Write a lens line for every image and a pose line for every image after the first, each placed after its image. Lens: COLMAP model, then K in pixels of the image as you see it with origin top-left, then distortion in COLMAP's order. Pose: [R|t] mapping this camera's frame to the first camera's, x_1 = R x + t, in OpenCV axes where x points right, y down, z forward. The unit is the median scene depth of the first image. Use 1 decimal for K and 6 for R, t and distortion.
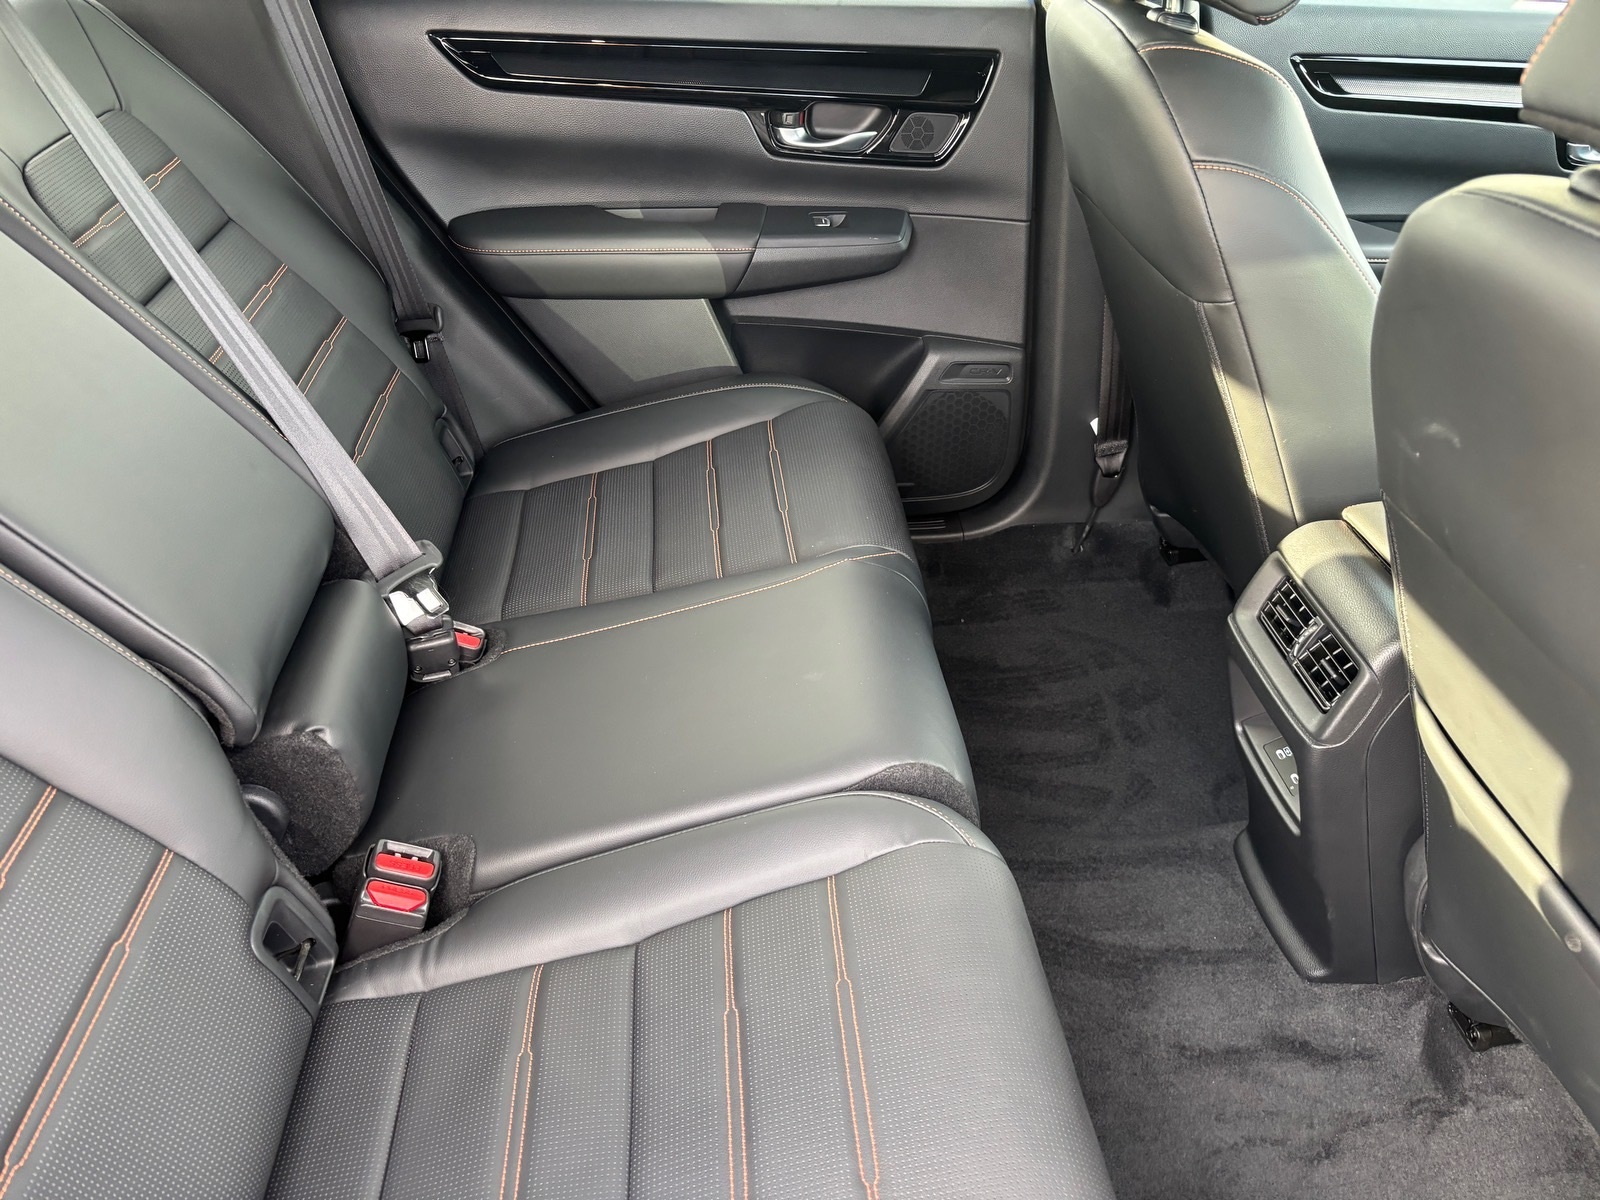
lens RADIAL K [[1179.2, 0, 874.8], [0, 1179.2, 591.8], [0, 0, 1]] dist [0.044687, -0.059800]
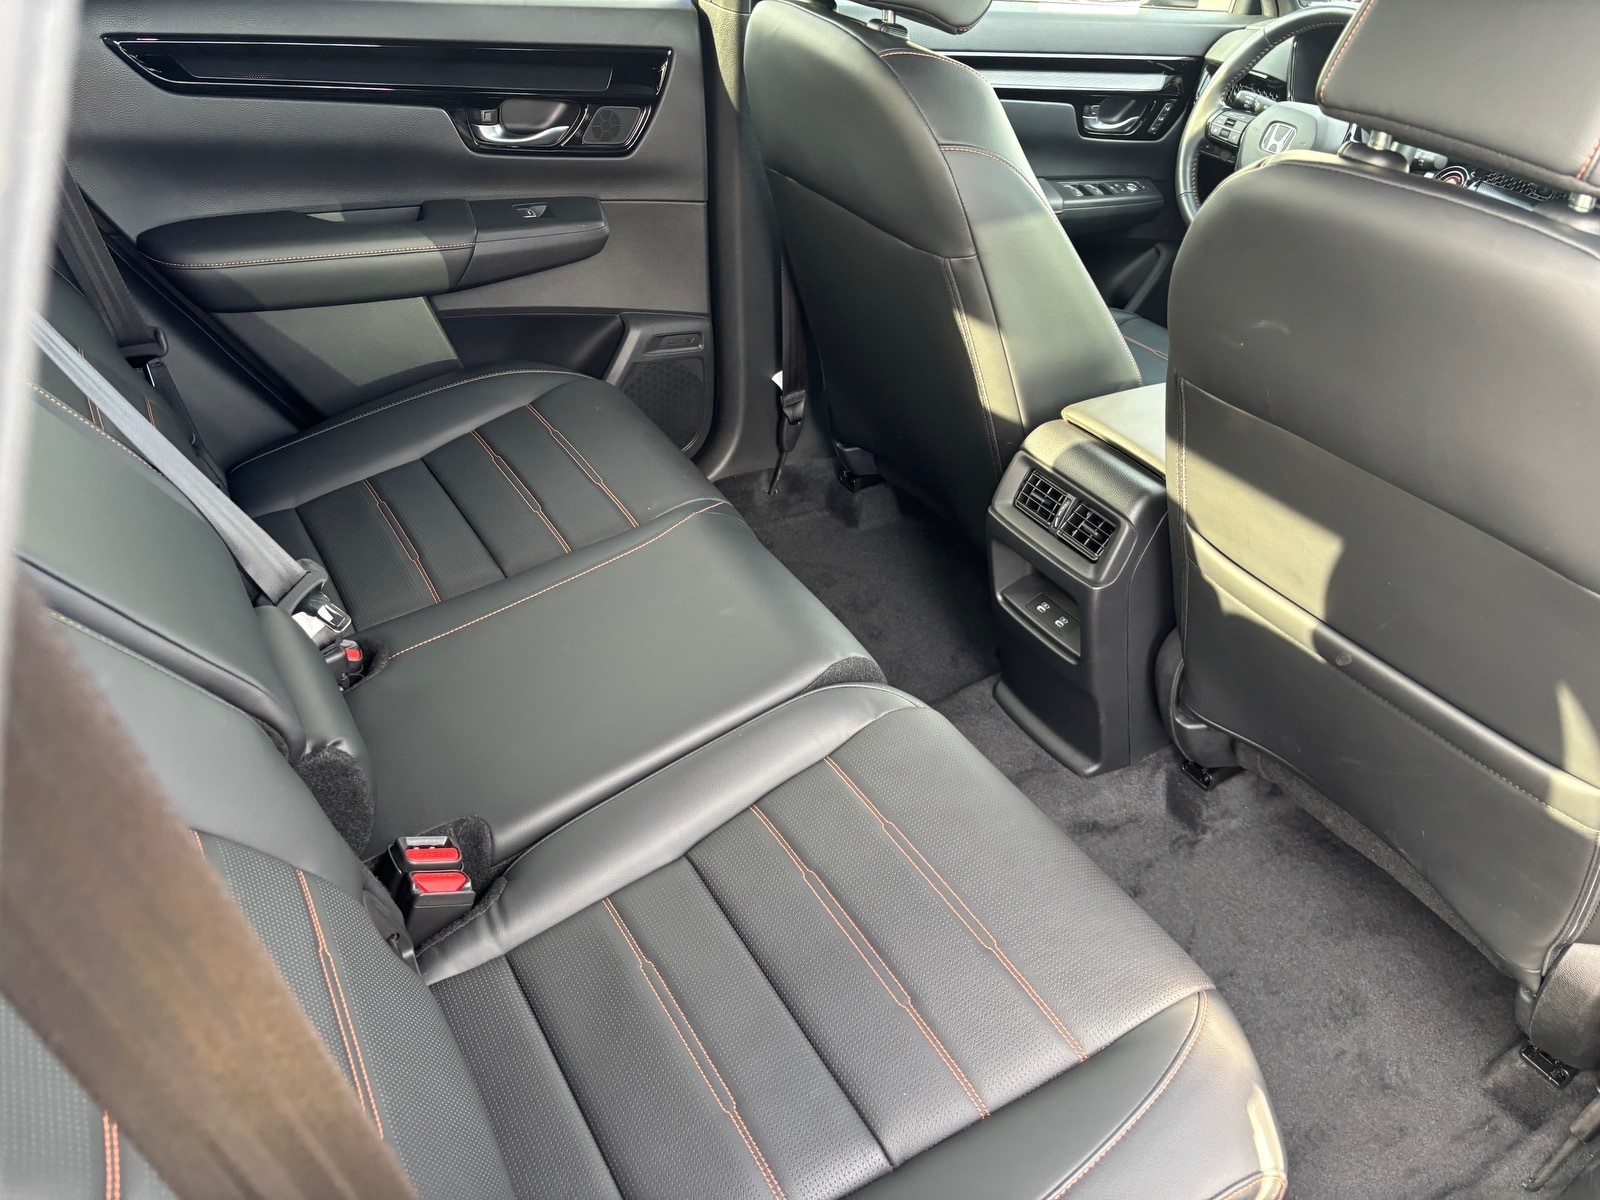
lens RADIAL K [[1191.2, 0, 819.6], [0, 1191.2, 602.0], [0, 0, 1]] dist [0.009263, -0.005590]
pose [[0.900170, -0.189765, 0.392025, -0.299137], [0.180238, 0.981708, 0.061345, 0.006379], [-0.396496, 0.015437, 0.917907, -0.065235]]
